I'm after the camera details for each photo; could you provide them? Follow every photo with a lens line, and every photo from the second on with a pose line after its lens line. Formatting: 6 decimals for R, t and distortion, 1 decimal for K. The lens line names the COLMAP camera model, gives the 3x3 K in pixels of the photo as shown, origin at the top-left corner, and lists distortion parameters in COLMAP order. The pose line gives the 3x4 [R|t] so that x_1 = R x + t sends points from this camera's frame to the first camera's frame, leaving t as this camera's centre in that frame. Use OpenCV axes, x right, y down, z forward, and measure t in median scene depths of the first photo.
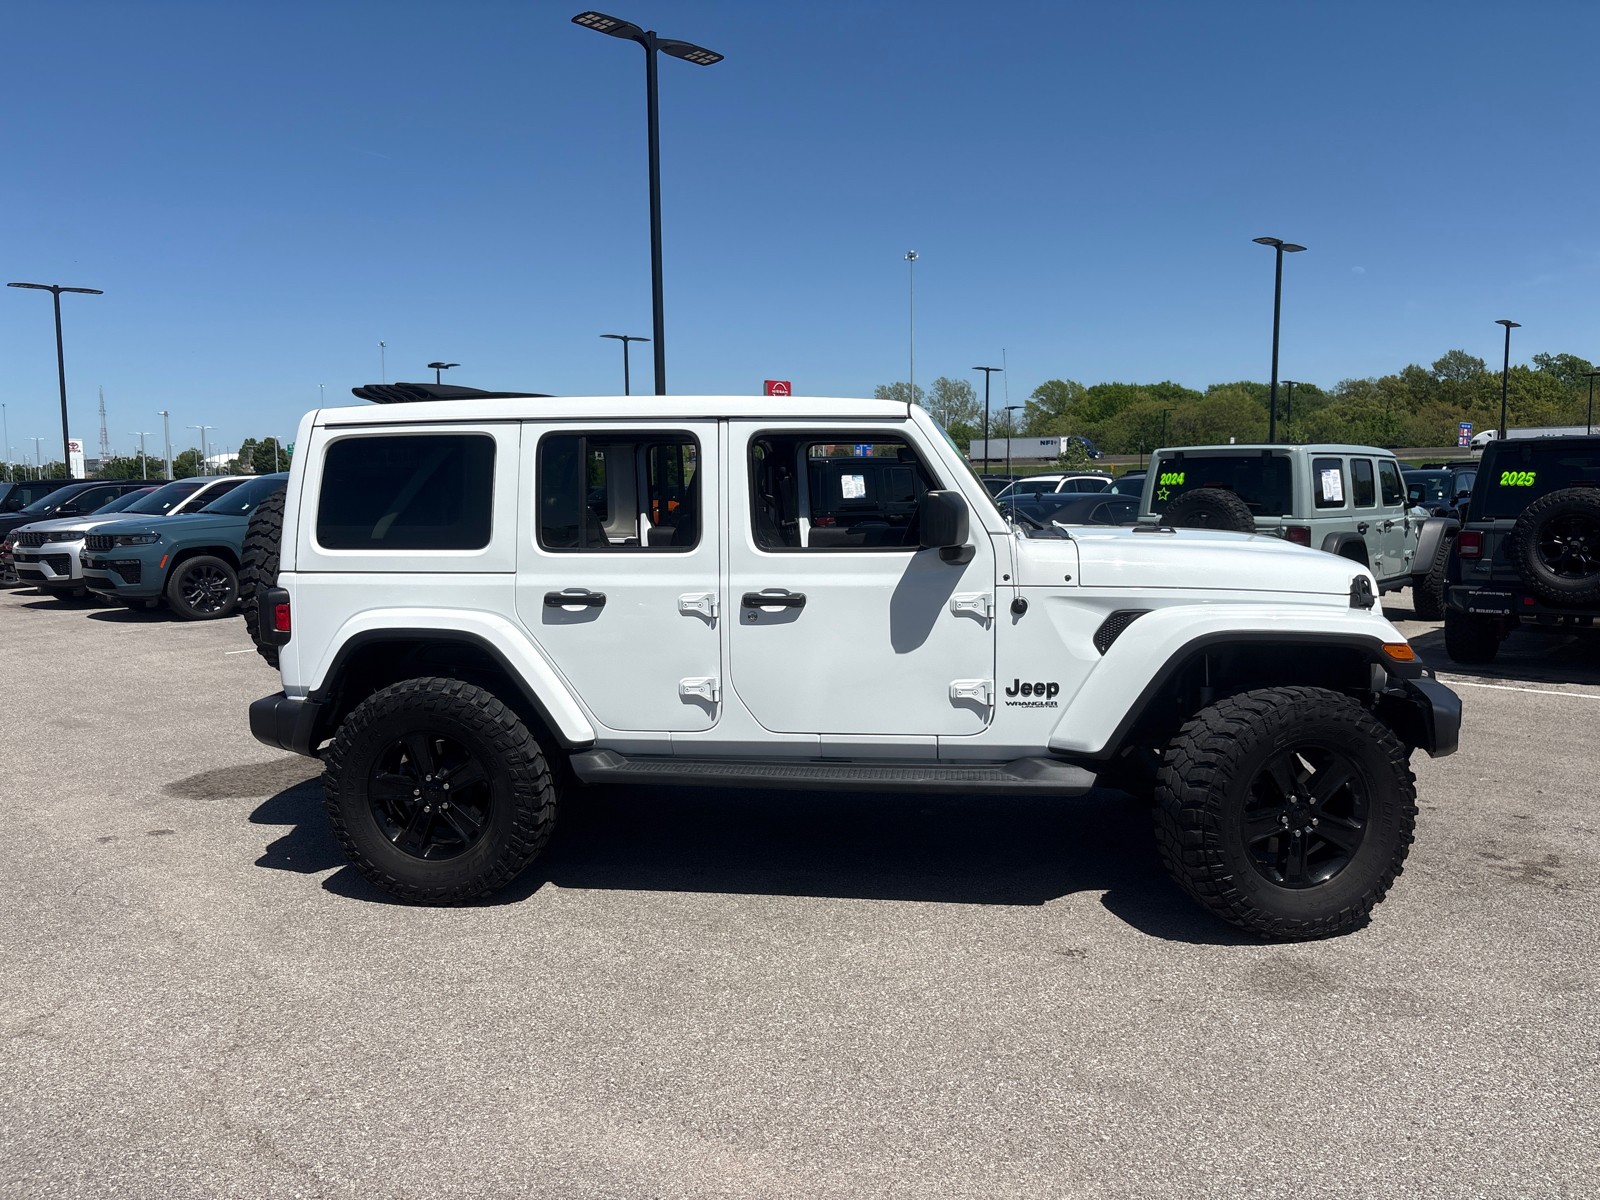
lens RADIAL K [[1217.8, 0, 791.6], [0, 1217.8, 595.8], [0, 0, 1]] dist [0.031964, -0.027482]
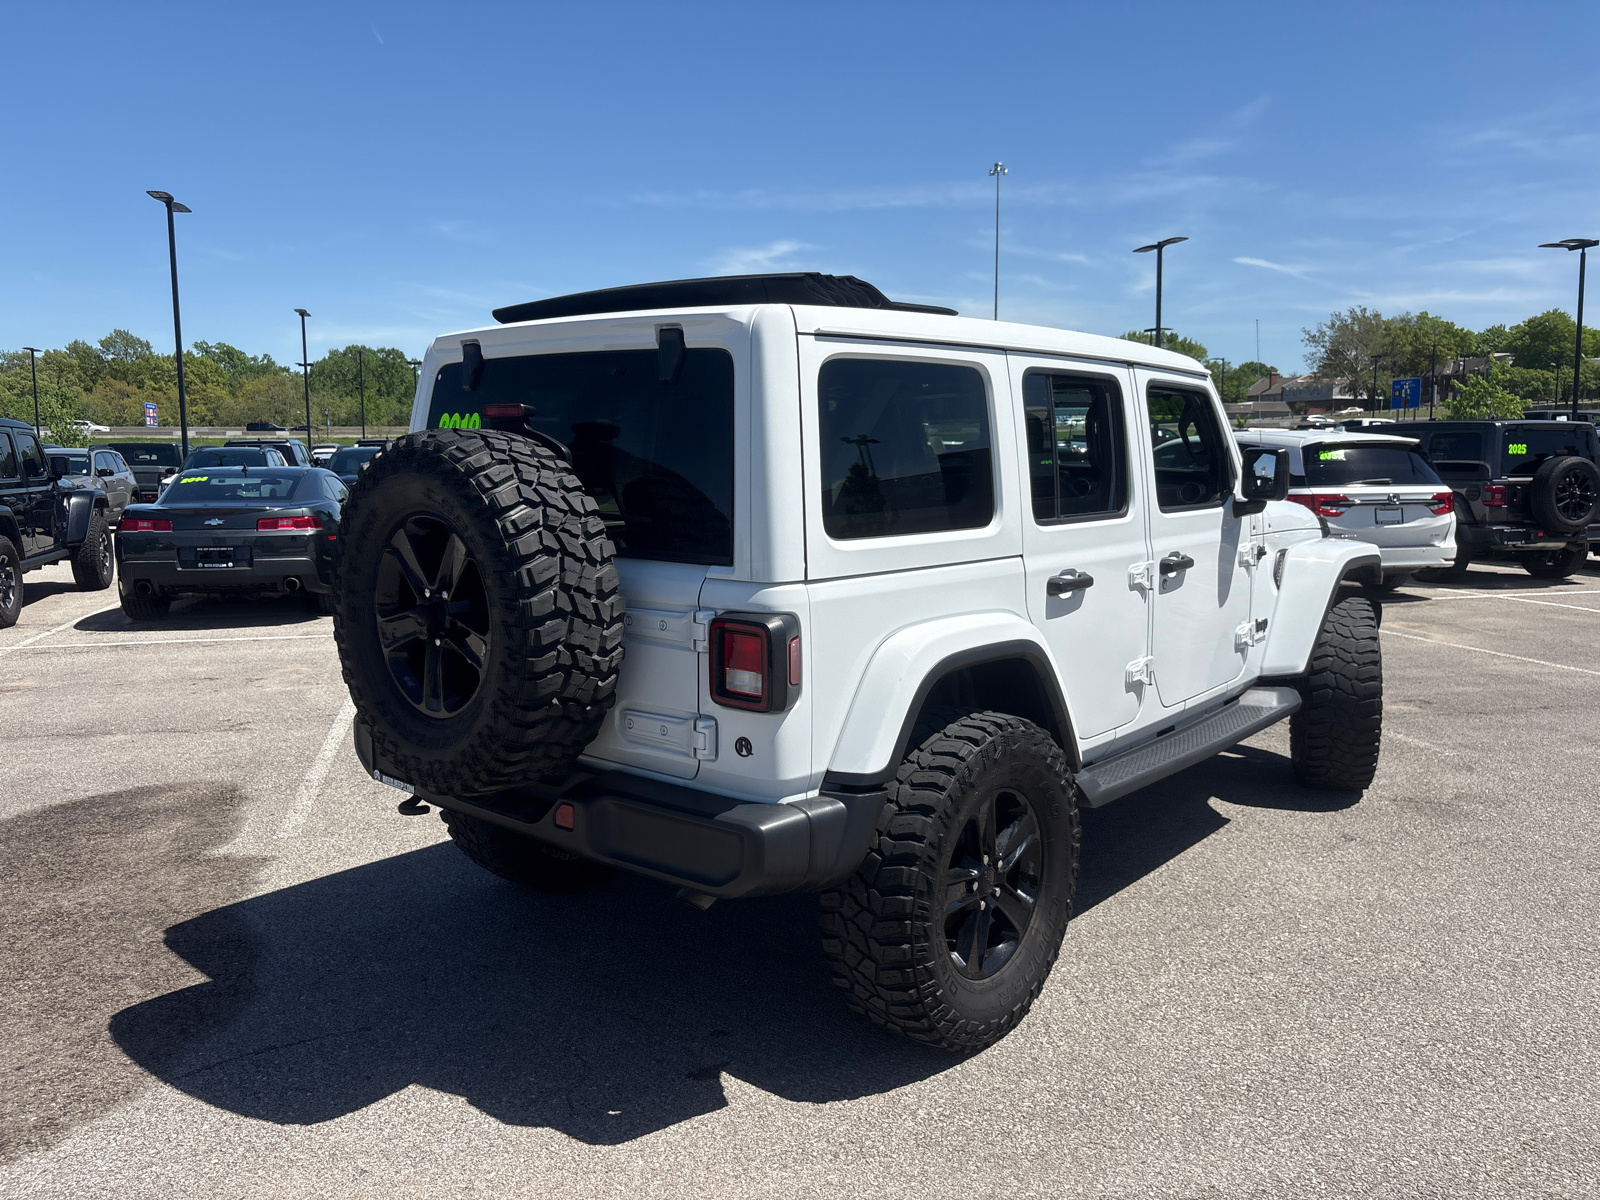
lens RADIAL K [[1217.8, 0, 785.3], [0, 1217.8, 586.2], [0, 0, 1]] dist [0.031964, -0.027482]
pose [[0.537964, -0.086380, 0.838530, -0.939323], [0.079742, 0.995490, 0.051389, -0.050425], [-0.839187, 0.039221, 0.542426, 0.725163]]
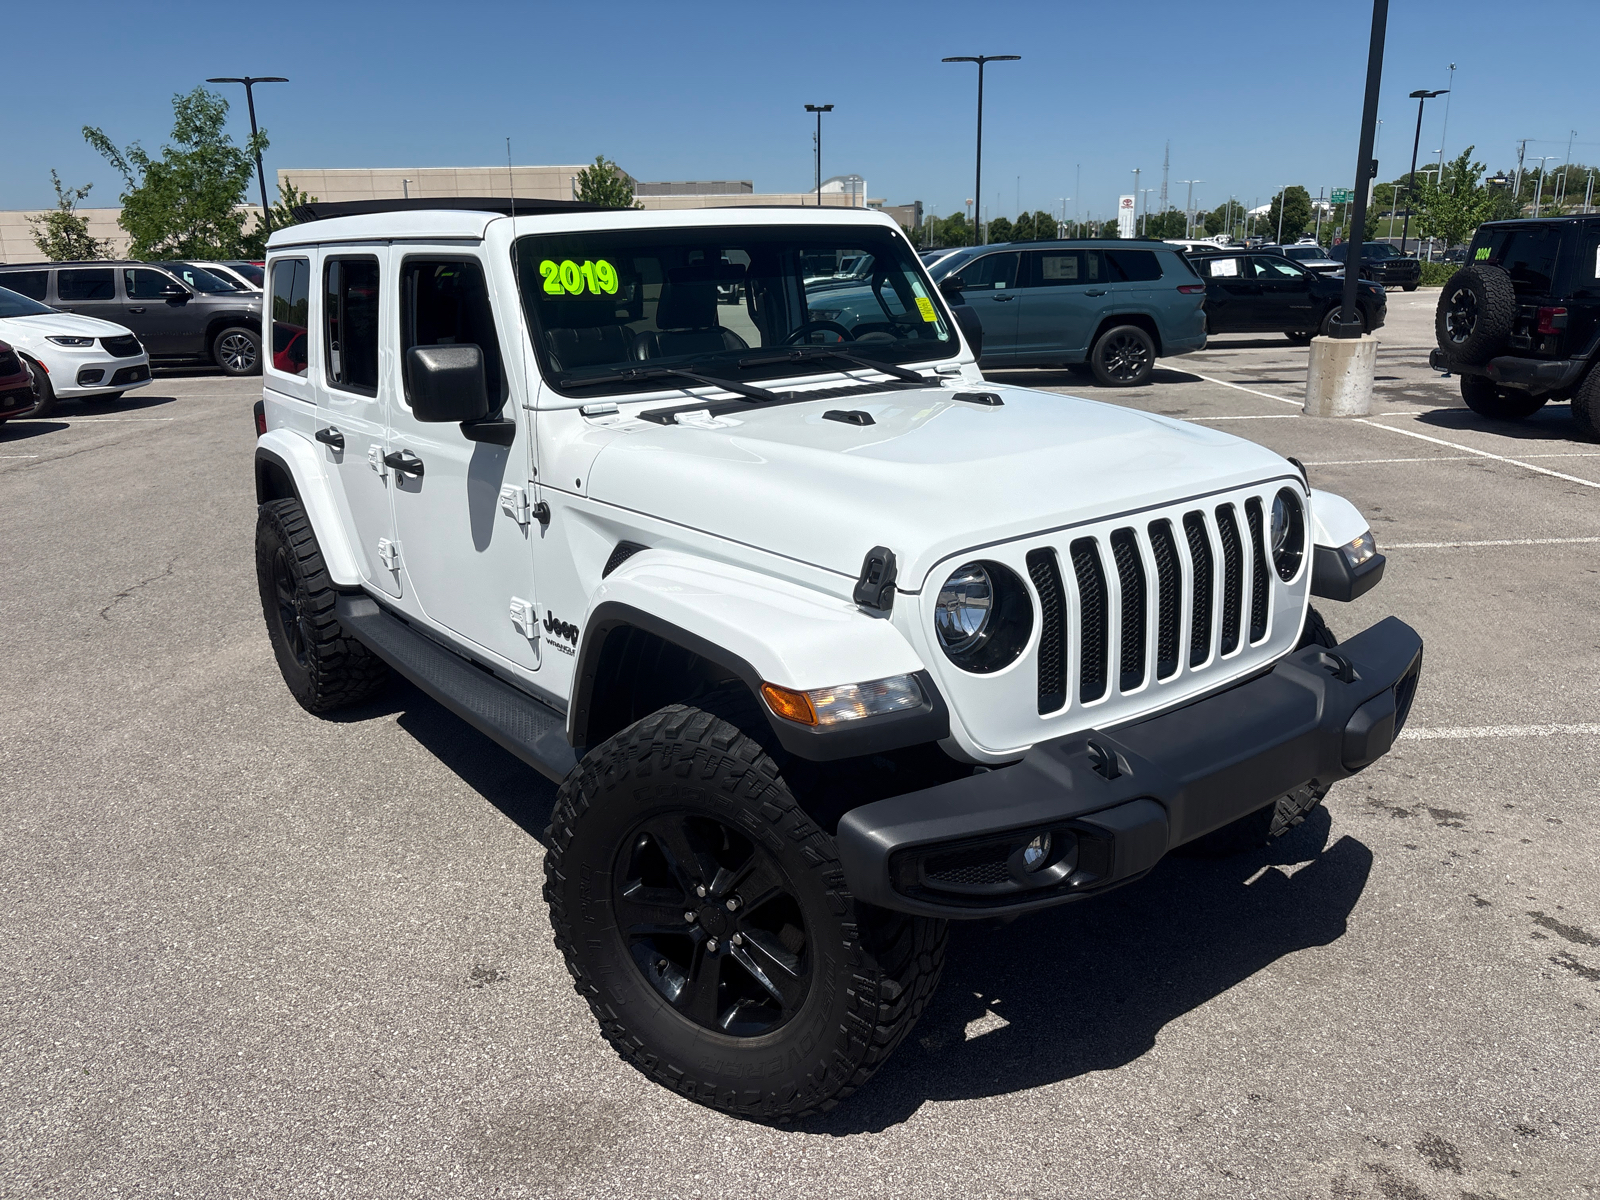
lens RADIAL K [[1217.8, 0, 789.1], [0, 1217.8, 615.5], [0, 0, 1]] dist [0.031964, -0.027482]
pose [[0.702690, 0.199232, -0.683033, 0.757292], [-0.052914, 0.971970, 0.229074, -0.100621], [0.709526, -0.124826, 0.693536, 0.570472]]
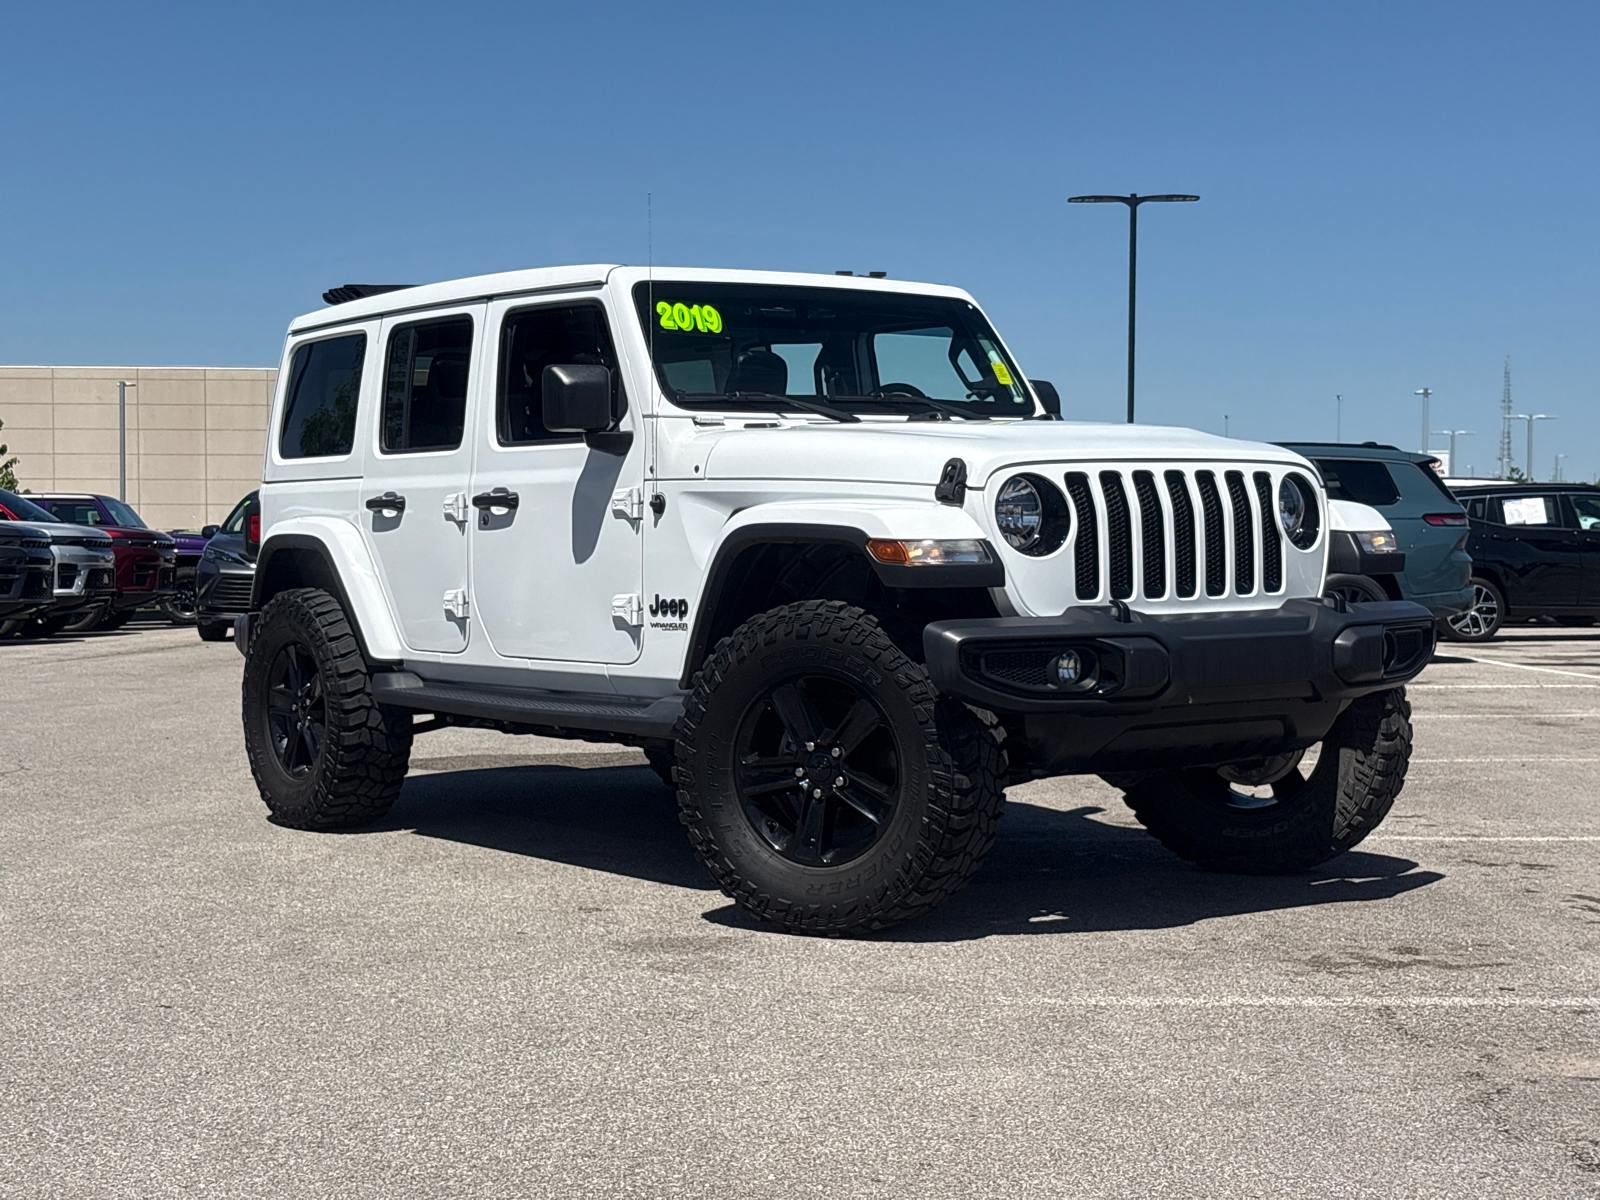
lens RADIAL K [[2417.5, 0, 766.1], [0, 2417.5, 633.6], [0, 0, 1]] dist [0.115993, 0.000000]
pose [[0.694842, 0.036556, -0.718233, 1.341049], [-0.072999, 0.997134, -0.019871, 0.116478], [0.715448, 0.066237, 0.695519, -0.065642]]
